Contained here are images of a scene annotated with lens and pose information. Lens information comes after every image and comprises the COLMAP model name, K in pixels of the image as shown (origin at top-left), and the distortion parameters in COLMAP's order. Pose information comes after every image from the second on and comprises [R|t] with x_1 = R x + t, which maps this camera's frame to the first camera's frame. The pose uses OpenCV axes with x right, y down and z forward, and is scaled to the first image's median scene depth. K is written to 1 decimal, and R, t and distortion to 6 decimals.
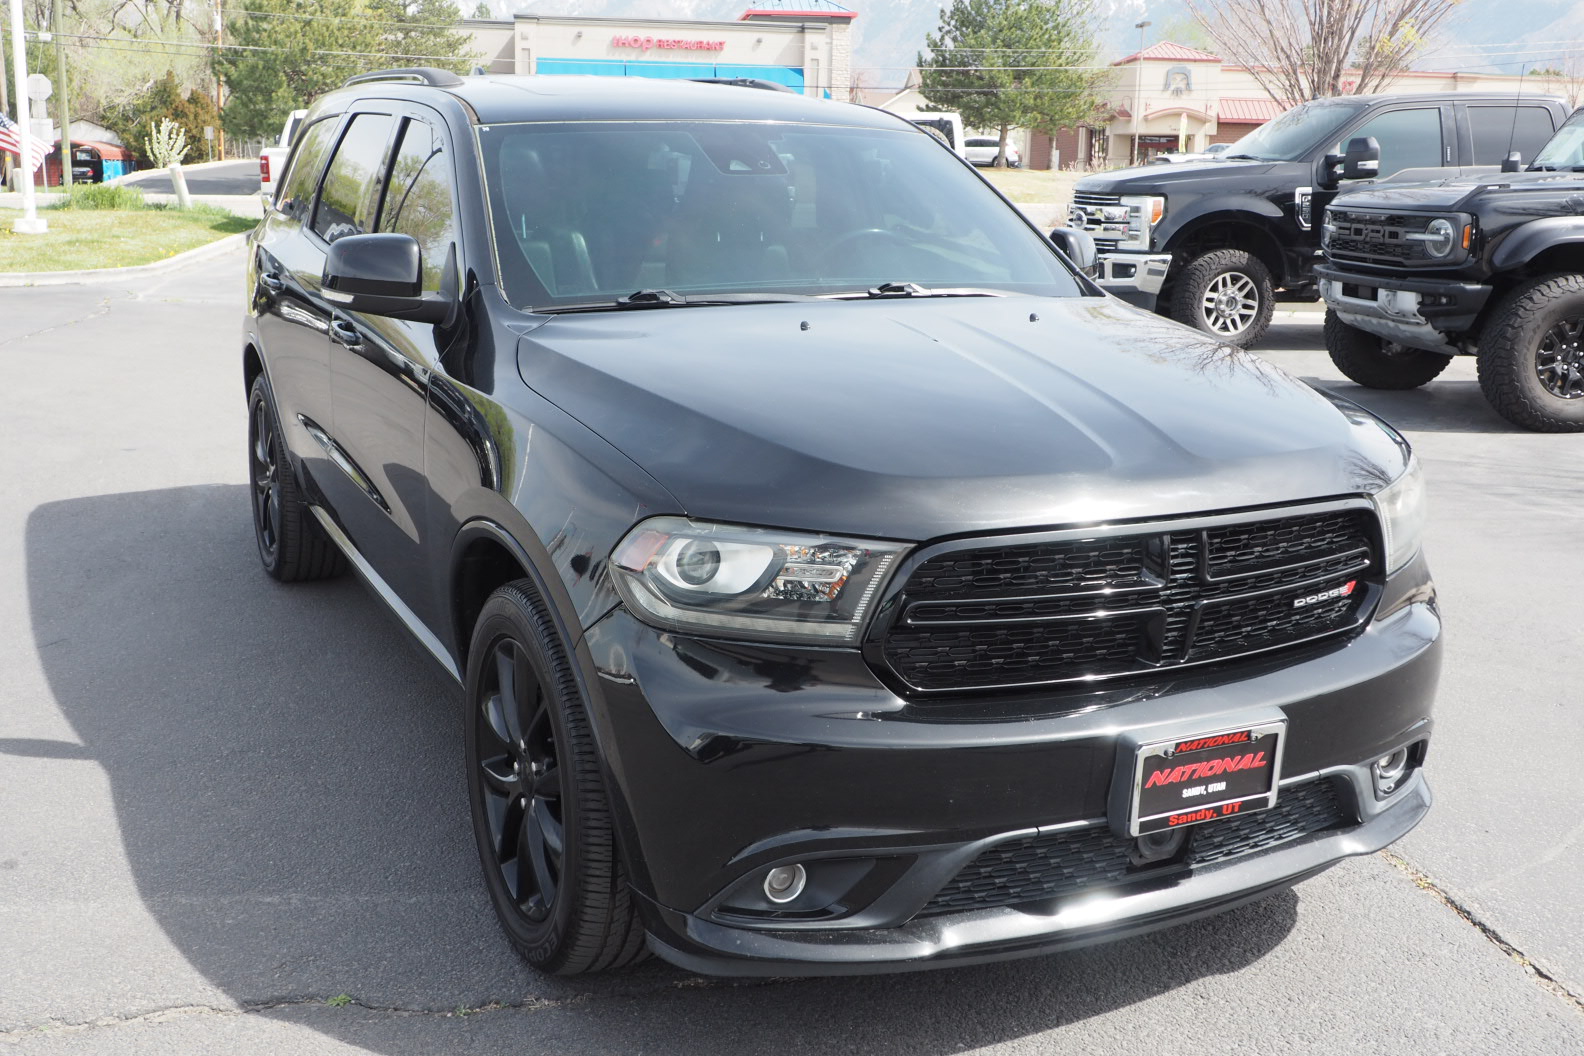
lens RADIAL K [[1584.3, 0, 730.0], [0, 1584.3, 512.3], [0, 0, 1]] dist [-0.004282, 0.000000]
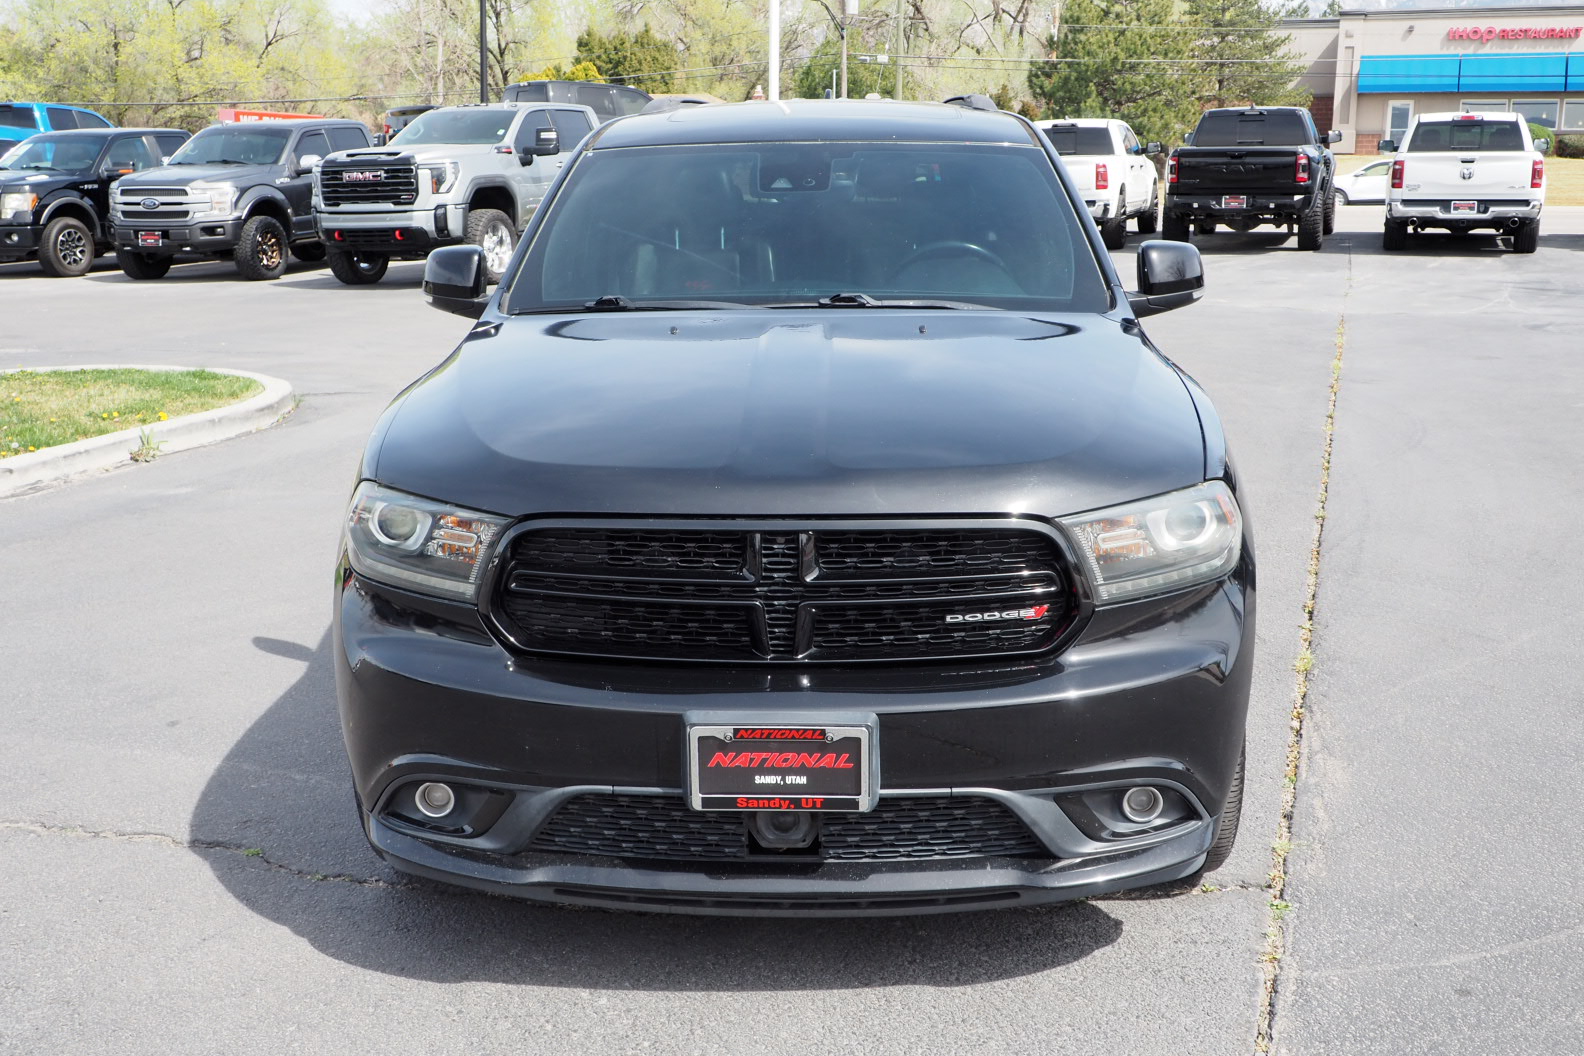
lens RADIAL K [[1584.3, 0, 778.3], [0, 1584.3, 522.4], [0, 0, 1]] dist [-0.004282, 0.000000]
pose [[0.890819, 0.082036, -0.446891, 0.723344], [-0.081218, 0.996475, 0.021024, -0.015853], [0.447040, 0.017567, 0.894341, 0.056850]]
